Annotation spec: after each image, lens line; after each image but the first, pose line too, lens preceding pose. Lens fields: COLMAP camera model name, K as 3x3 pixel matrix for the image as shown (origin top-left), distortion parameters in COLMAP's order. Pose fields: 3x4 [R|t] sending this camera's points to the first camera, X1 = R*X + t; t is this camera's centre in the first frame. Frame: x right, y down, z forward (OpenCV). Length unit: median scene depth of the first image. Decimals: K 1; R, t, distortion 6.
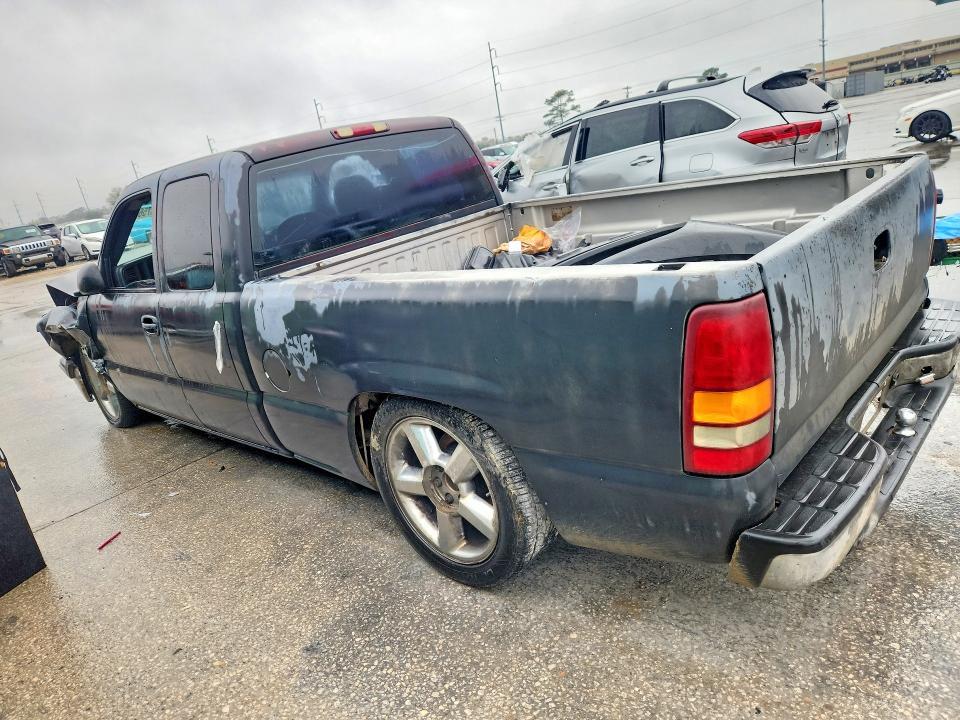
lens RADIAL K [[622.4, 0, 478.7], [0, 622.4, 355.2], [0, 0, 1]] dist [0.018826, -0.000281]
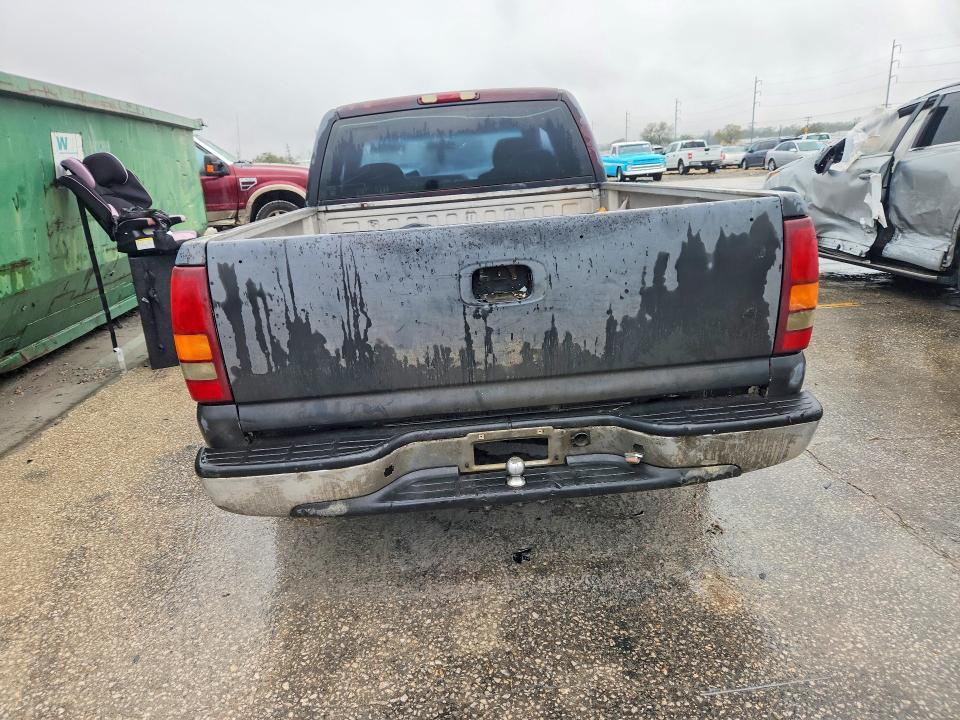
lens RADIAL K [[606.9, 0, 480.0], [0, 606.9, 360.0], [0, 0, 1]] dist [0.027150, -0.000315]
pose [[0.745168, 0.323629, -0.583086, 0.745100], [-0.270055, 0.945894, 0.179874, -0.133111], [0.609750, 0.023429, 0.792248, 0.167940]]
